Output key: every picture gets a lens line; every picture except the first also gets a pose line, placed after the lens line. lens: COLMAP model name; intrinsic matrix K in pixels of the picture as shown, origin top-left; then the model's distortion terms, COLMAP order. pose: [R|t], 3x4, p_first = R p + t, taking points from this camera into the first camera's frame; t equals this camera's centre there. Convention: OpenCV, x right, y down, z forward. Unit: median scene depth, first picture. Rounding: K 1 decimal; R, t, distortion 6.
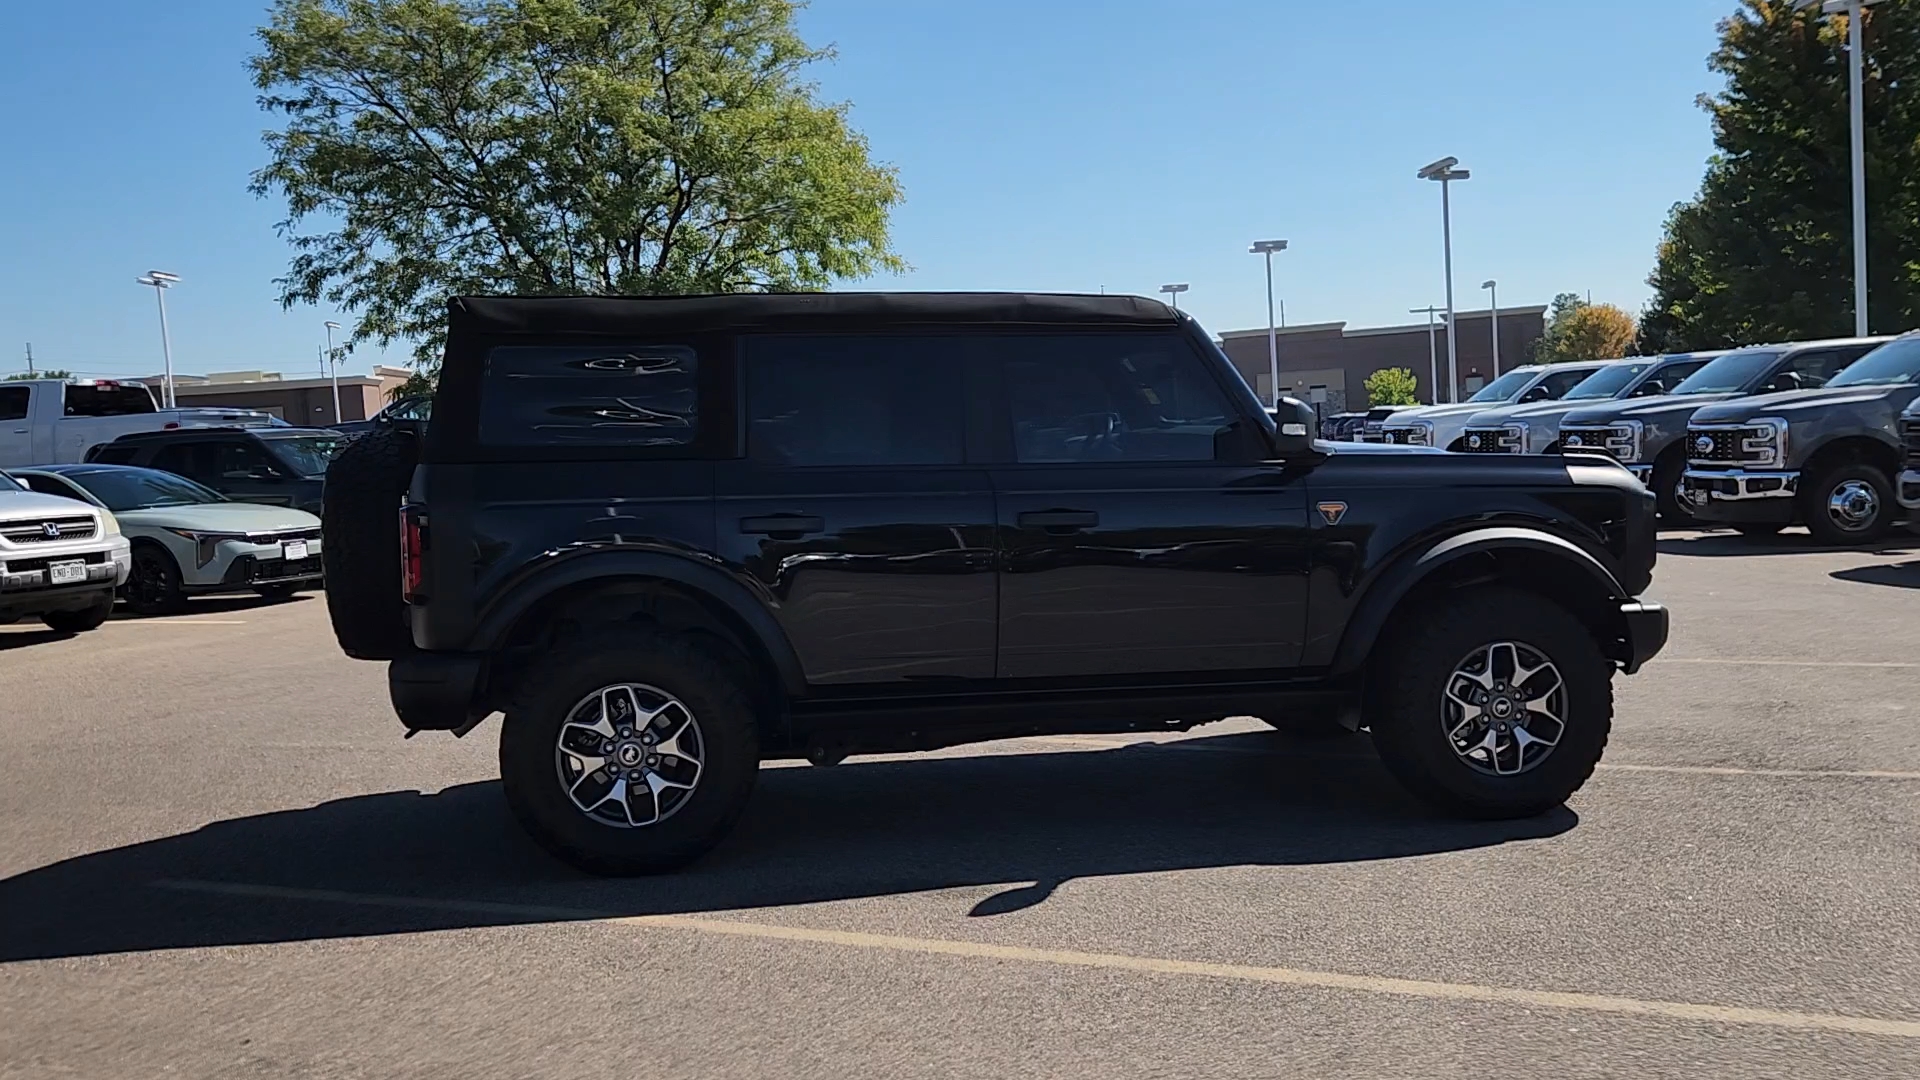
lens RADIAL K [[1675.0, 0, 942.1], [0, 1675.0, 541.1], [0, 0, 1]] dist [0.030759, -0.015010]
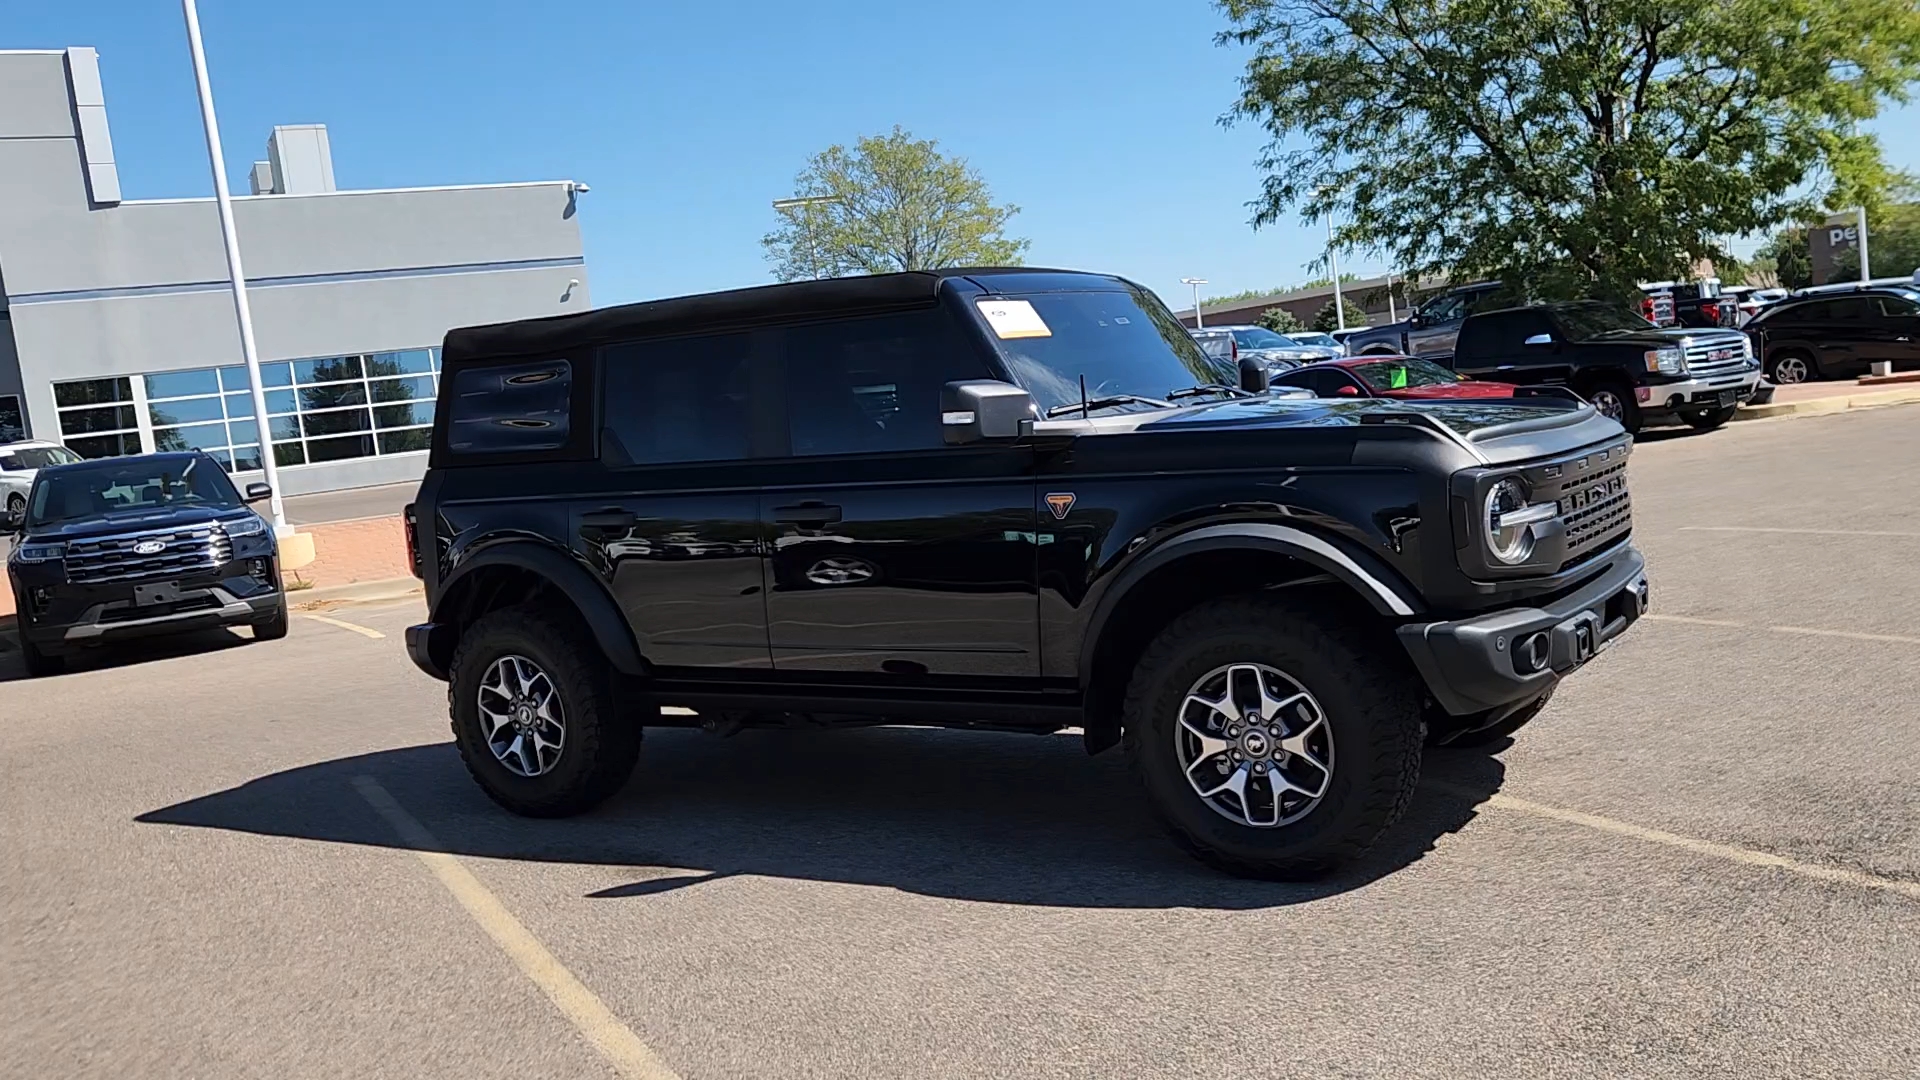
lens RADIAL K [[1675.0, 0, 946.5], [0, 1675.0, 542.3], [0, 0, 1]] dist [0.030759, -0.015010]
pose [[0.747253, 0.016449, -0.664336, 0.756994], [0.031735, 0.997670, 0.060398, -0.051500], [0.663781, -0.066215, 0.744990, 0.303863]]
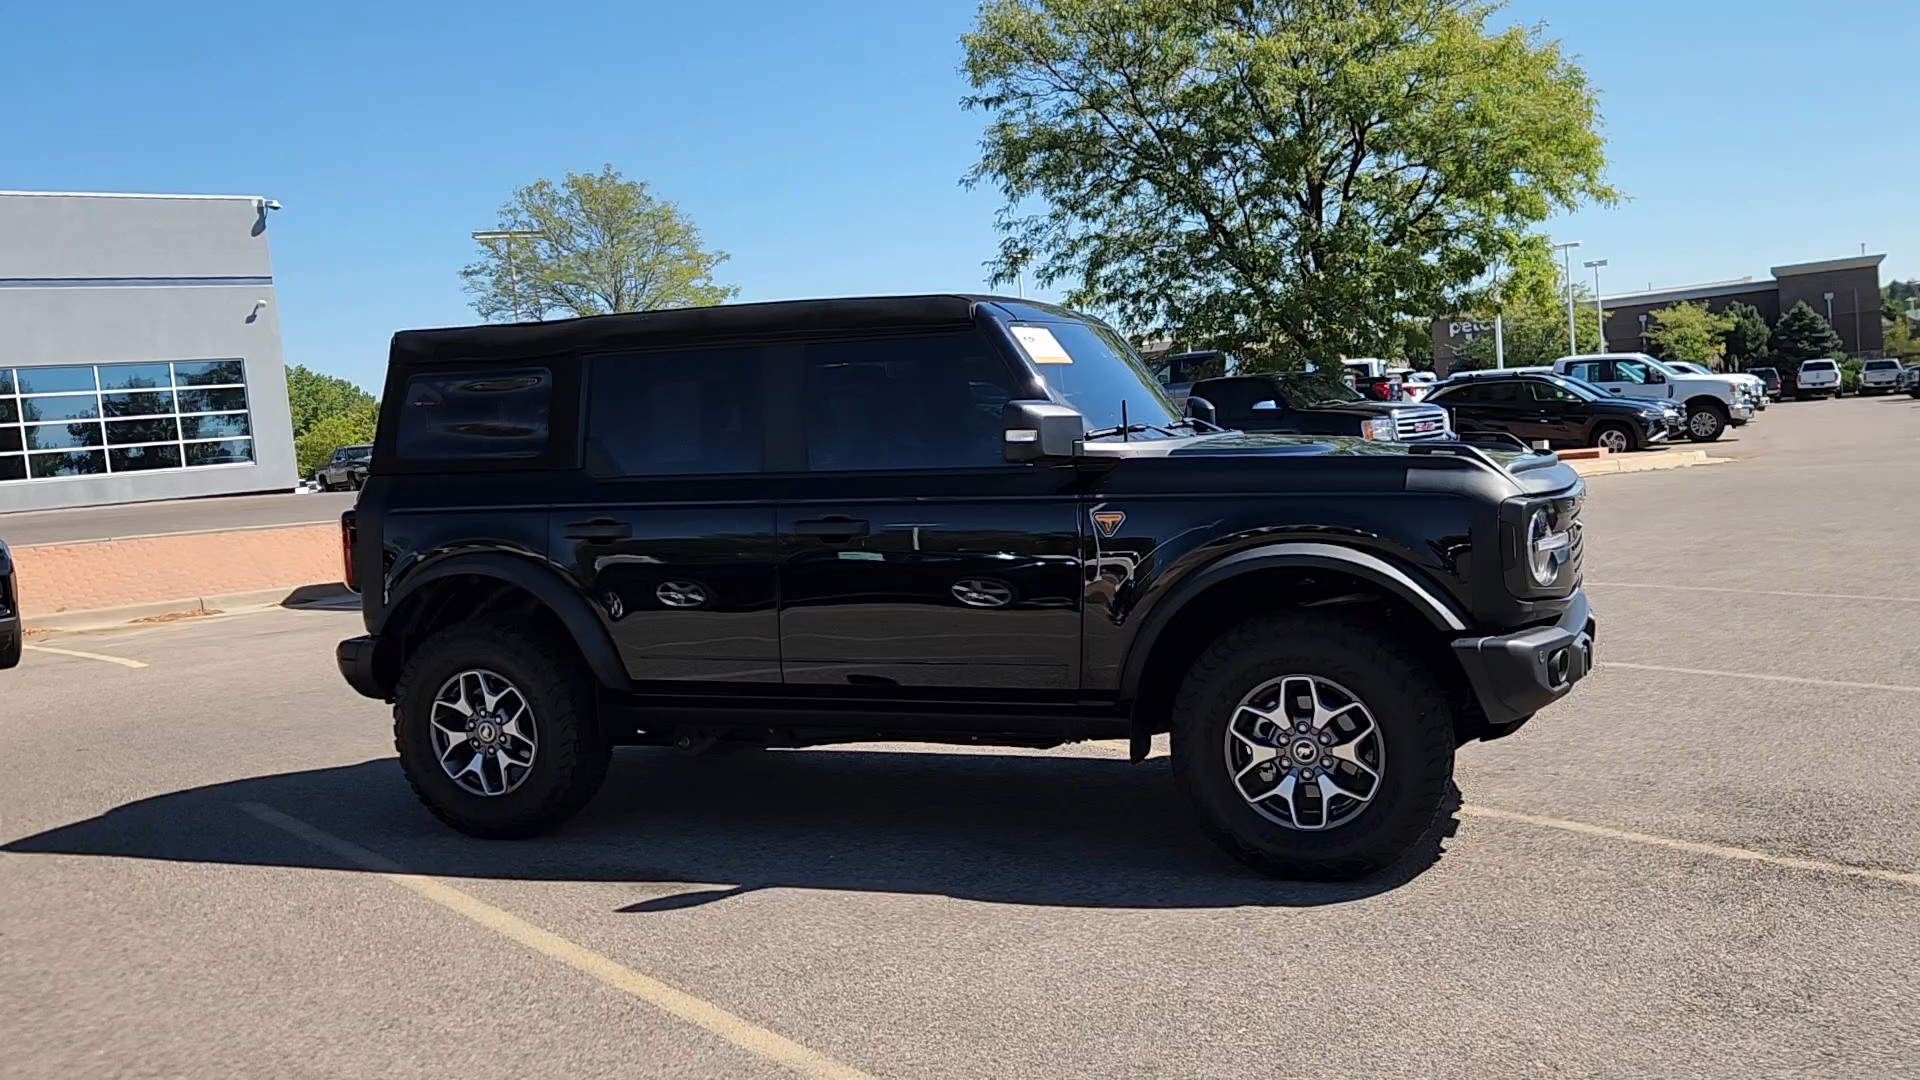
lens RADIAL K [[1675.0, 0, 947.2], [0, 1675.0, 536.6], [0, 0, 1]] dist [0.030759, -0.015010]
pose [[0.863886, 0.015806, -0.503439, 0.605350], [-0.001626, 0.999590, 0.028593, -0.035087], [0.503684, -0.023883, 0.863558, 0.167619]]
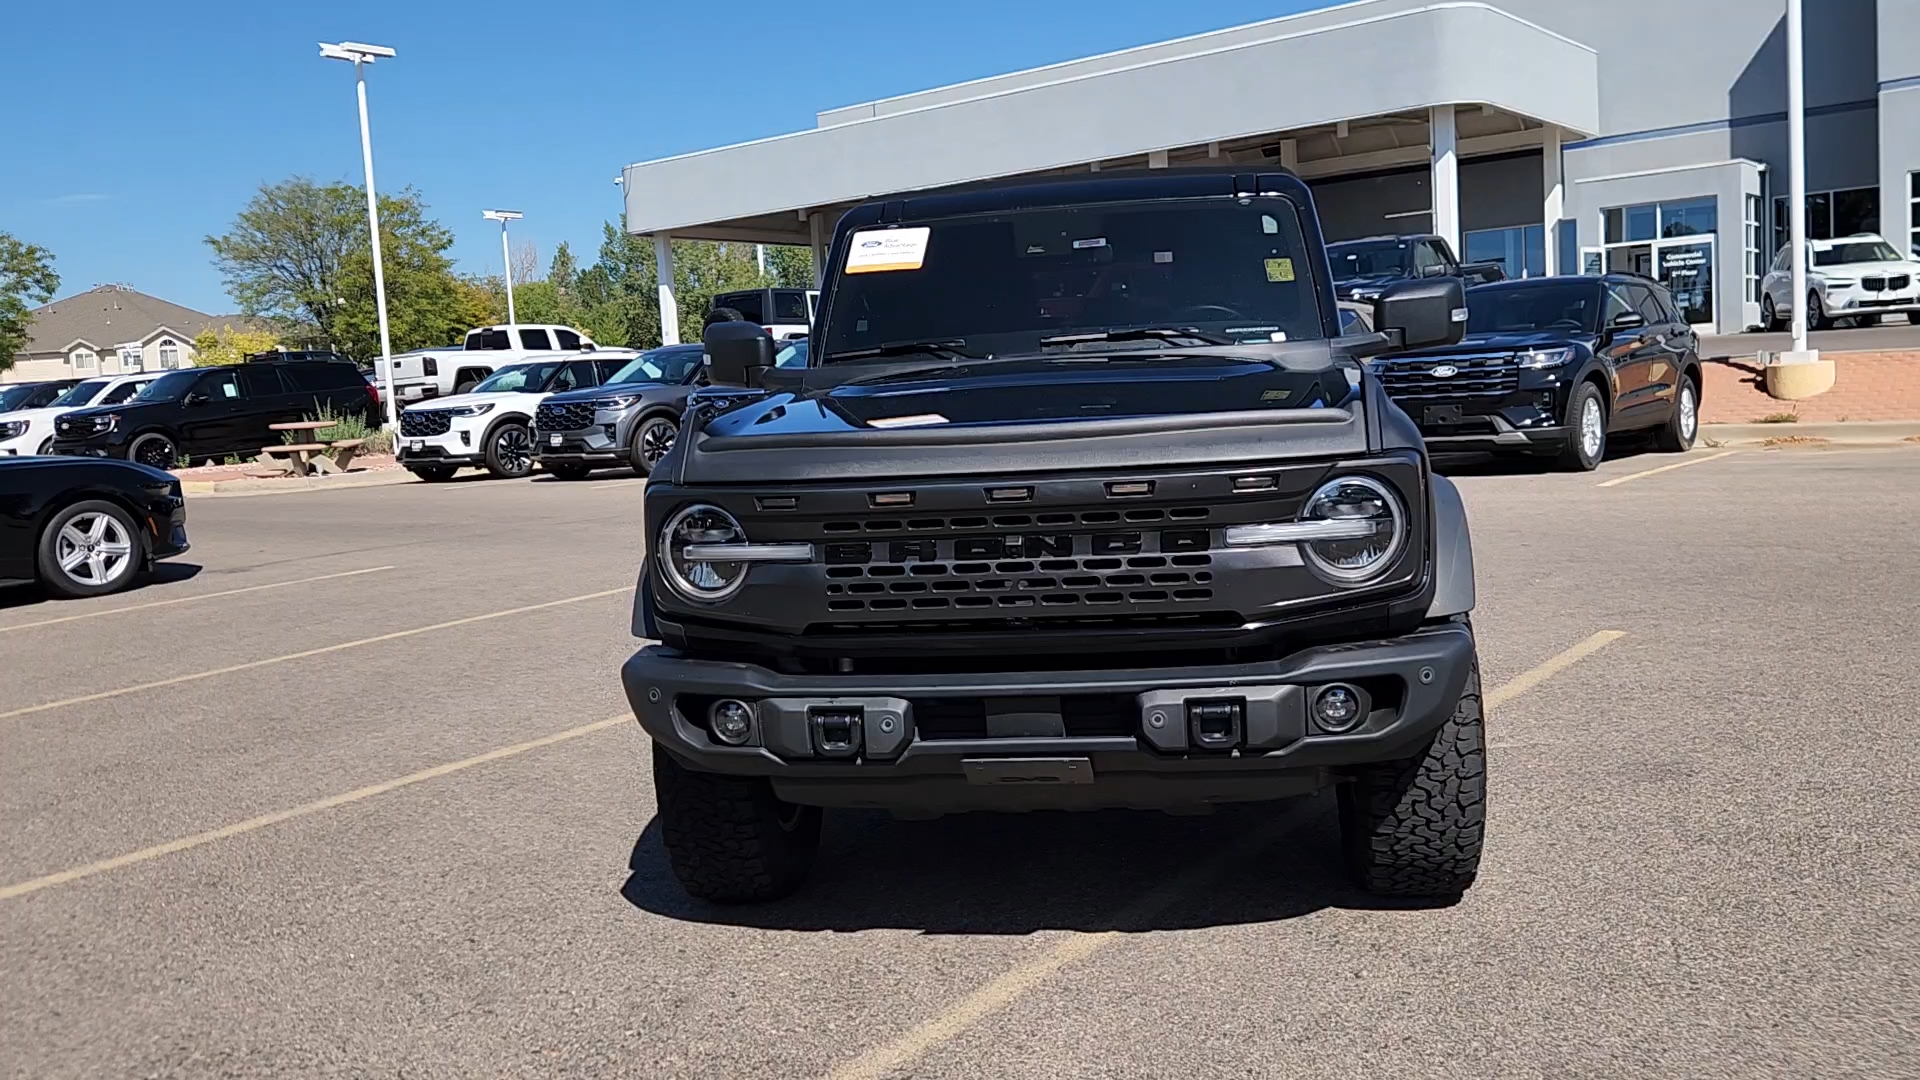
lens RADIAL K [[1675.0, 0, 950.7], [0, 1675.0, 554.0], [0, 0, 1]] dist [0.030759, -0.015010]
pose [[-0.284262, 0.170180, -0.943522, 0.997630], [0.008754, 0.984540, 0.174941, -0.114491], [0.958707, 0.041469, -0.281357, 1.309442]]
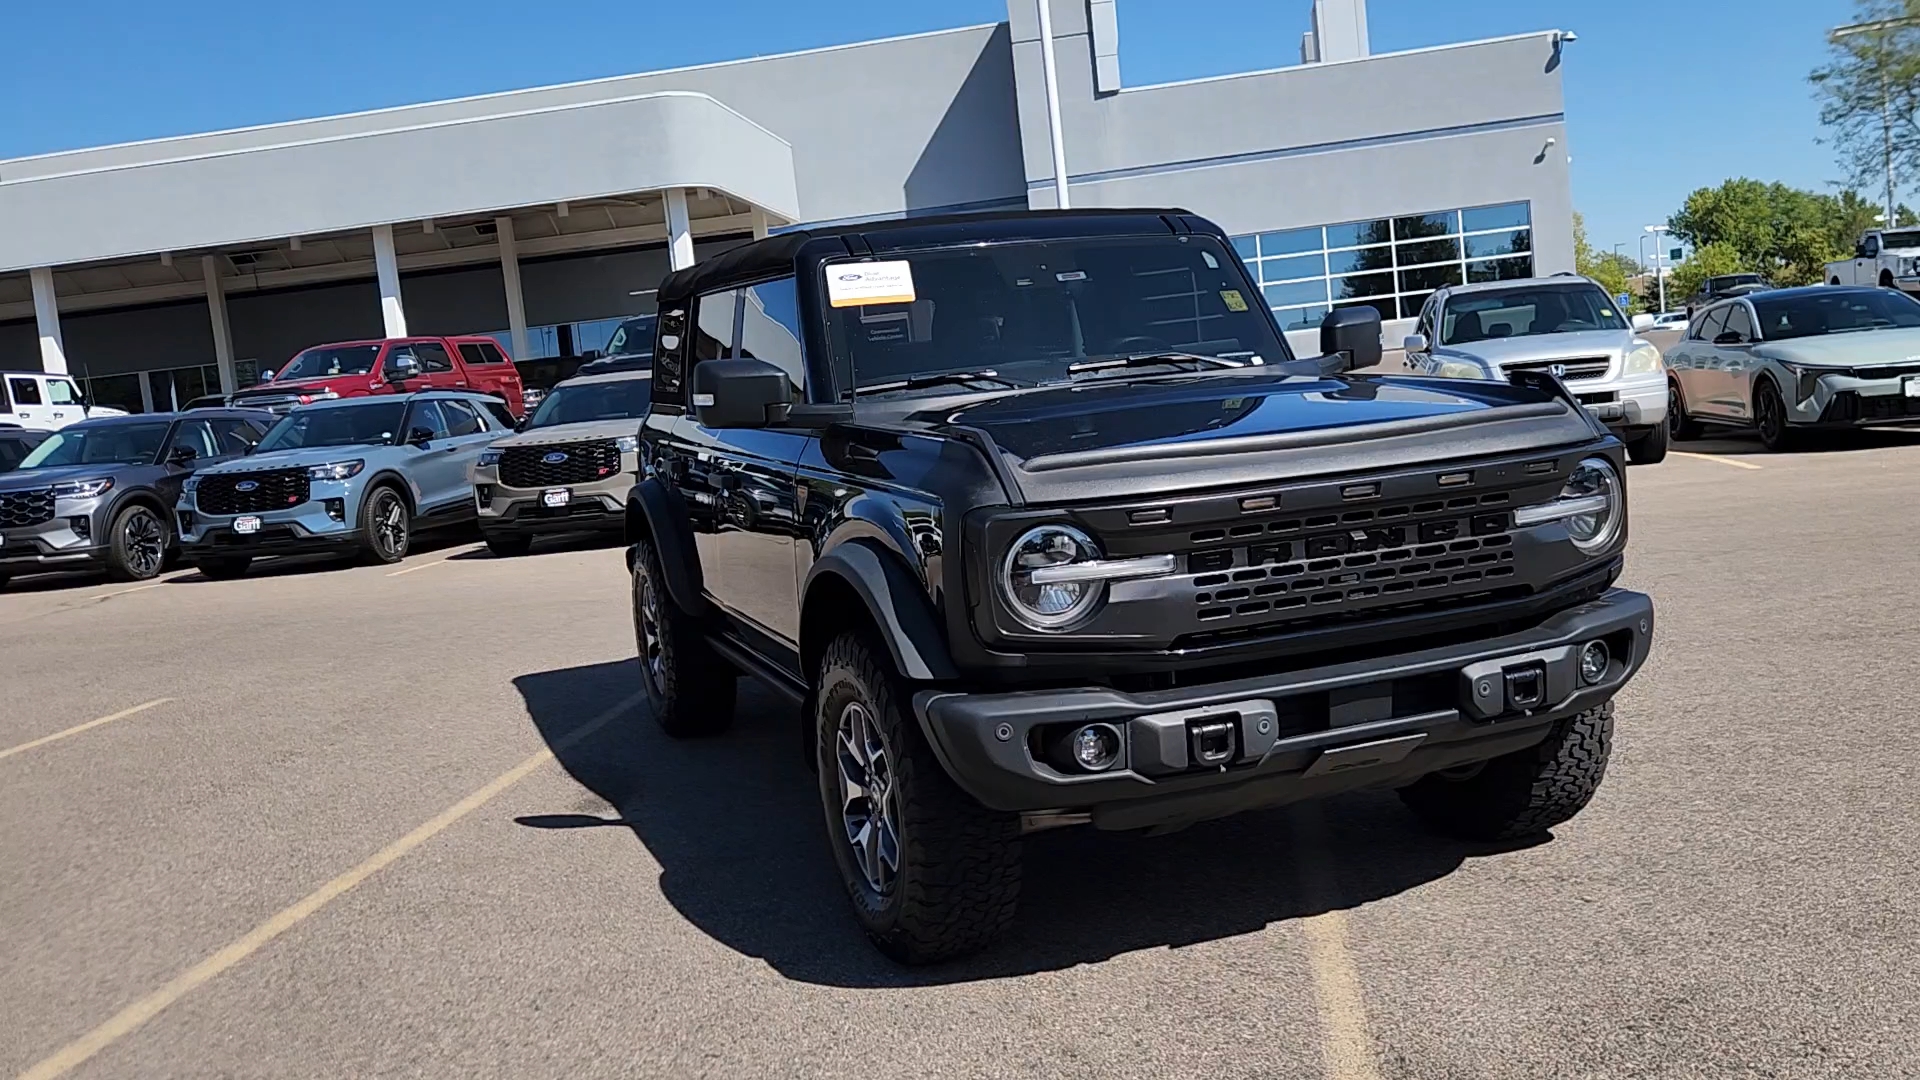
lens RADIAL K [[1675.0, 0, 953.4], [0, 1675.0, 548.6], [0, 0, 1]] dist [0.030759, -0.015010]
pose [[0.210329, 0.124761, -0.969637, 1.006992], [0.018268, 0.991149, 0.131491, -0.095658], [0.977460, -0.045370, 0.206188, 0.890307]]
